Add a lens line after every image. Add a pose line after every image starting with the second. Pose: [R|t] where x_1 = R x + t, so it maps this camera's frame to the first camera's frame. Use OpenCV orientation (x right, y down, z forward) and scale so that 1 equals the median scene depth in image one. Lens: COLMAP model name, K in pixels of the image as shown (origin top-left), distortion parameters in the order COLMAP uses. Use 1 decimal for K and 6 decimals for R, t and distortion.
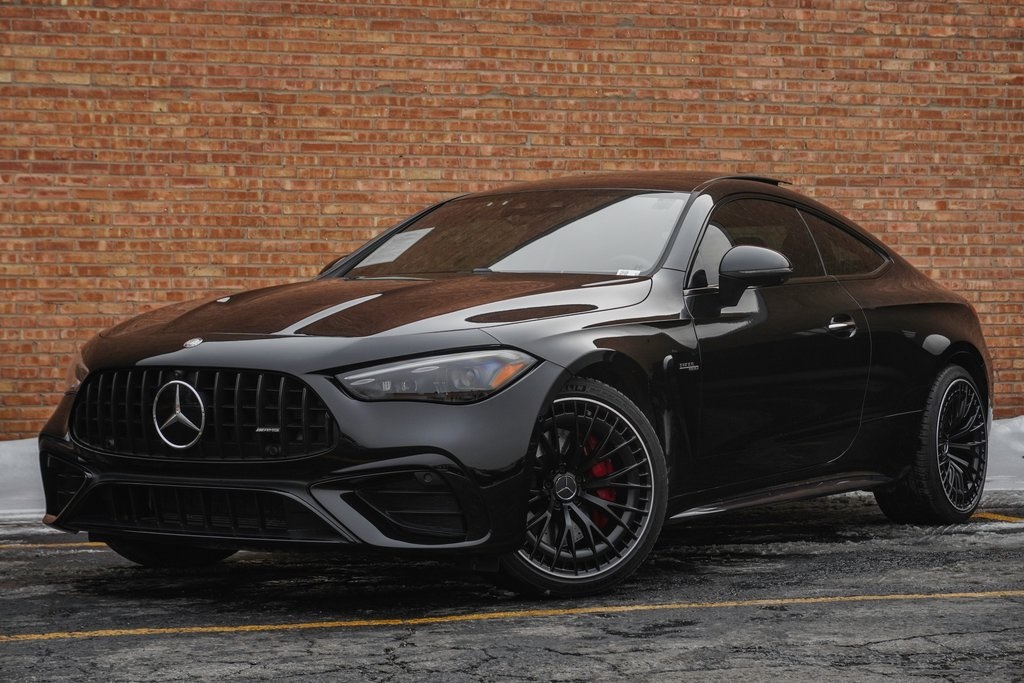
lens RADIAL K [[2170.8, 0, 499.9], [0, 2170.8, 347.8], [0, 0, 1]] dist [0.035733, 0.000000]
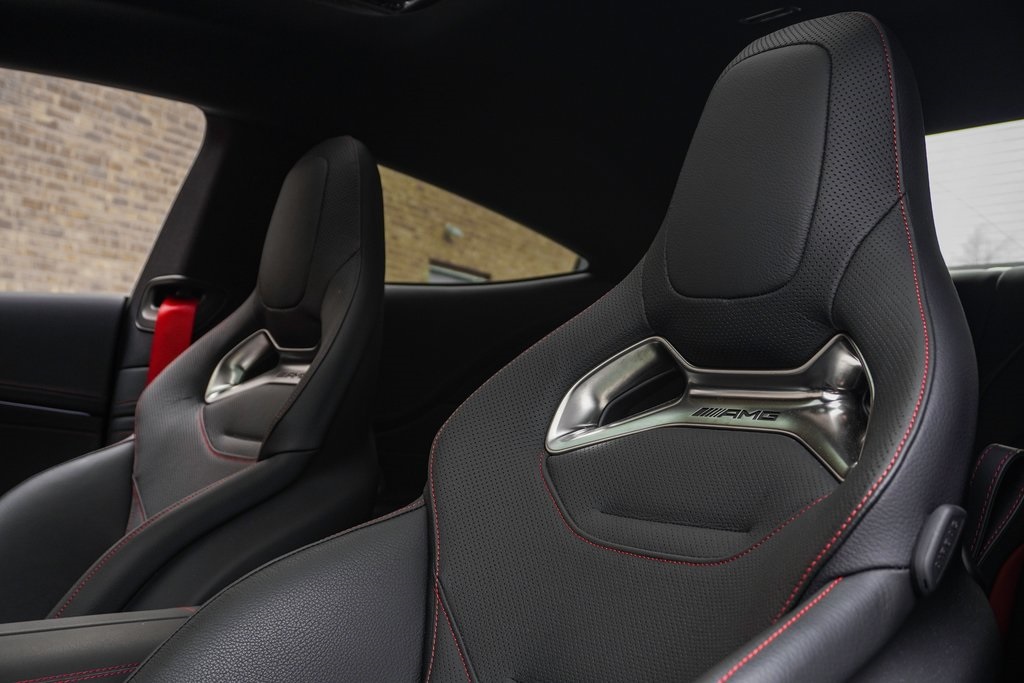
lens RADIAL K [[1238.7, 0, 504.9], [0, 1238.7, 394.8], [0, 0, 1]] dist [-0.028018, 0.000000]
pose [[0.566437, 0.016273, 0.823944, -0.104831], [-0.038674, 0.999228, 0.006852, -0.016102], [-0.823197, -0.035747, 0.566629, 0.571472]]
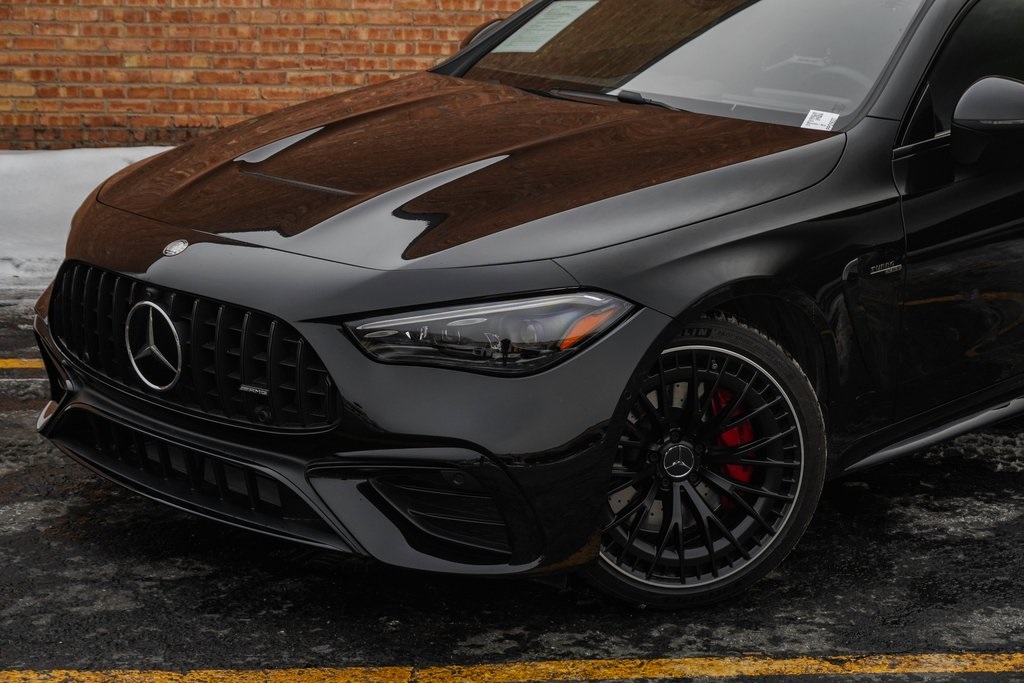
lens RADIAL K [[2170.8, 0, 513.2], [0, 2170.8, 344.2], [0, 0, 1]] dist [0.035733, 0.000000]
pose [[0.982213, 0.069093, -0.174595, 0.053446], [-0.026853, 0.971969, 0.233571, -0.075971], [0.185838, -0.224728, 0.956536, 0.160124]]
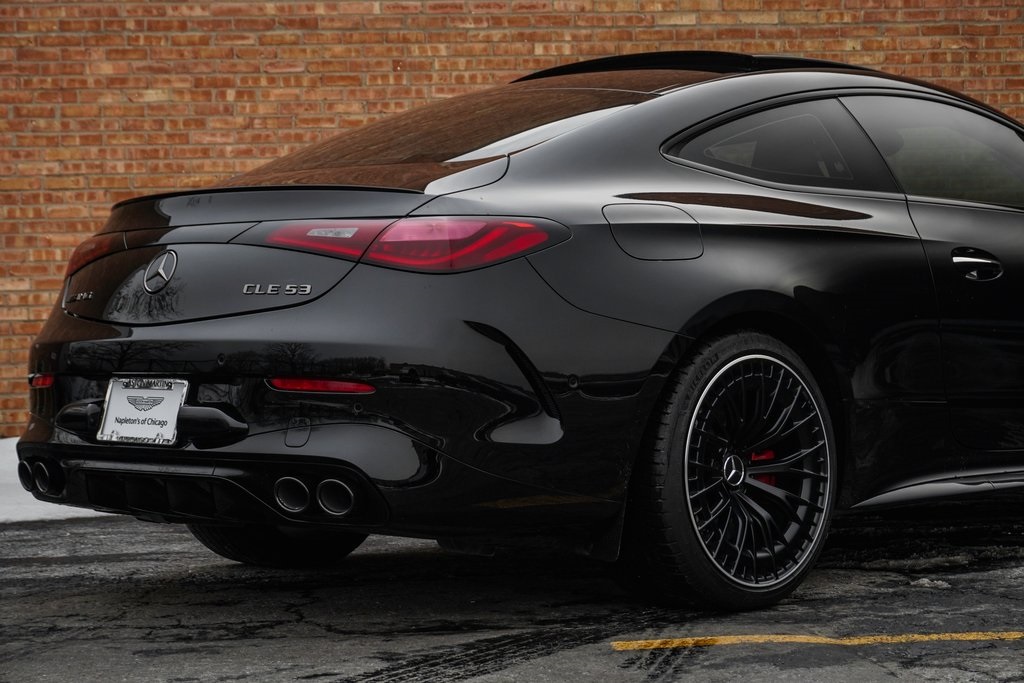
lens RADIAL K [[2170.8, 0, 507.5], [0, 2170.8, 343.0], [0, 0, 1]] dist [0.035733, 0.000000]
pose [[0.987171, -0.020516, -0.158343, -0.154824], [0.021128, 0.999774, 0.002186, 0.009003], [0.158262, -0.005503, 0.987382, 0.074105]]
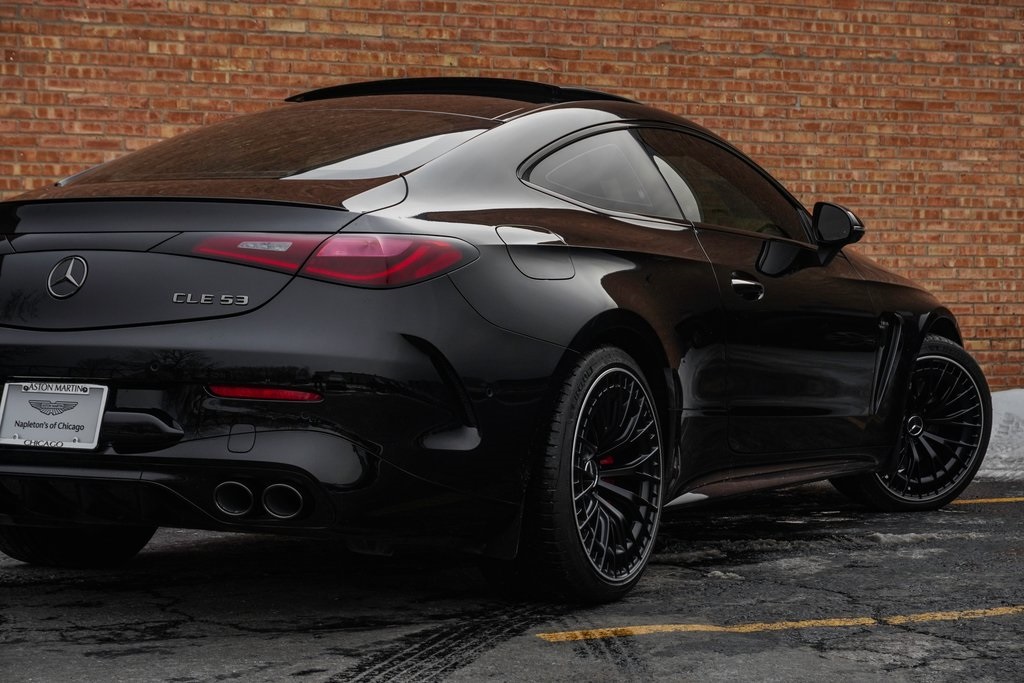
lens RADIAL K [[2170.8, 0, 511.5], [0, 2170.8, 346.1], [0, 0, 1]] dist [0.035733, 0.000000]
pose [[0.990484, -0.001504, 0.137619, -0.256937], [-0.000117, 0.999931, 0.011769, 0.003317], [-0.137627, -0.011673, 0.990415, 0.046993]]
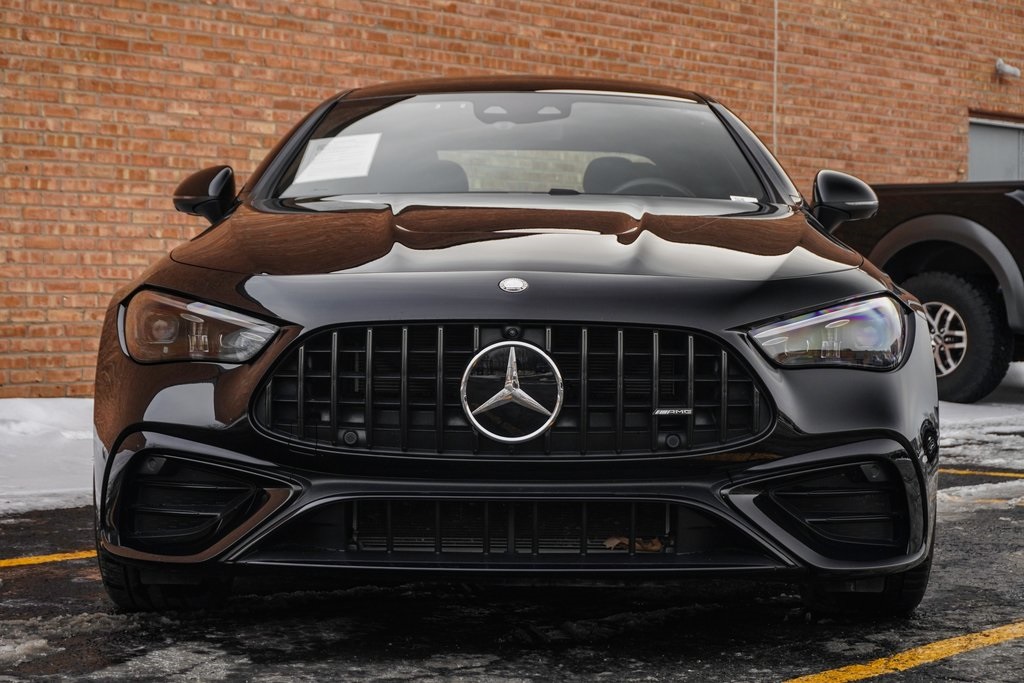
lens RADIAL K [[2170.8, 0, 529.8], [0, 2170.8, 351.3], [0, 0, 1]] dist [0.035733, 0.000000]
pose [[0.836083, -0.004303, 0.548586, -0.265779], [-0.010743, 0.999649, 0.024215, 0.001020], [-0.548497, -0.026140, 0.835744, 0.222859]]
